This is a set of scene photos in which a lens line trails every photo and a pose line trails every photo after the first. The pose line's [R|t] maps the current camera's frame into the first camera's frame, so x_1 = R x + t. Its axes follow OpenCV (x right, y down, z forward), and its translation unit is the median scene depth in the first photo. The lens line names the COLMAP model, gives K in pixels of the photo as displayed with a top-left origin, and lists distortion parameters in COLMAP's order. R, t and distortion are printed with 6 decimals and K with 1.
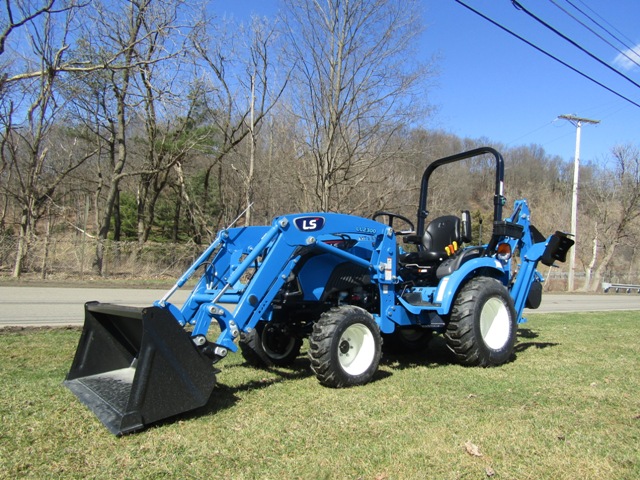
lens RADIAL K [[465.1, 0, 320.0], [0, 465.1, 240.0], [0, 0, 1]] dist [0.001074, -0.000199]
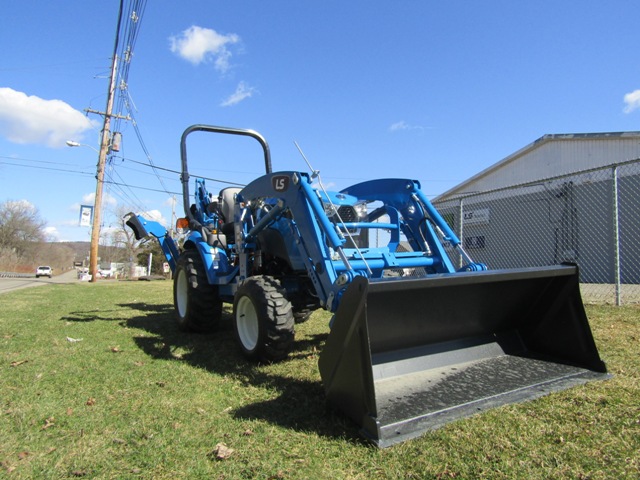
lens RADIAL K [[465.1, 0, 320.0], [0, 465.1, 240.0], [0, 0, 1]] dist [0.001074, -0.000199]
pose [[0.107163, 0.042774, 0.993321, -0.636047], [-0.071816, 0.996797, -0.035176, 0.070344], [-0.991644, -0.067566, 0.109891, 0.620038]]
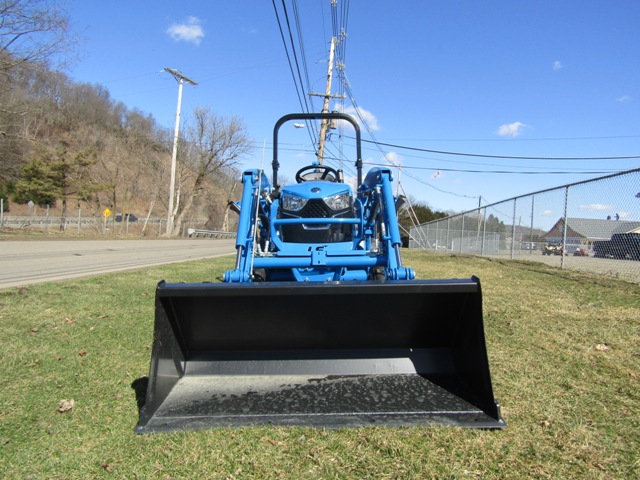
lens RADIAL K [[465.1, 0, 320.0], [0, 465.1, 240.0], [0, 0, 1]] dist [0.001074, -0.000199]
pose [[0.608745, -0.021547, 0.793073, -0.519562], [-0.072791, 0.993898, 0.082876, 0.009325], [-0.790020, -0.108179, 0.603462, 0.307552]]
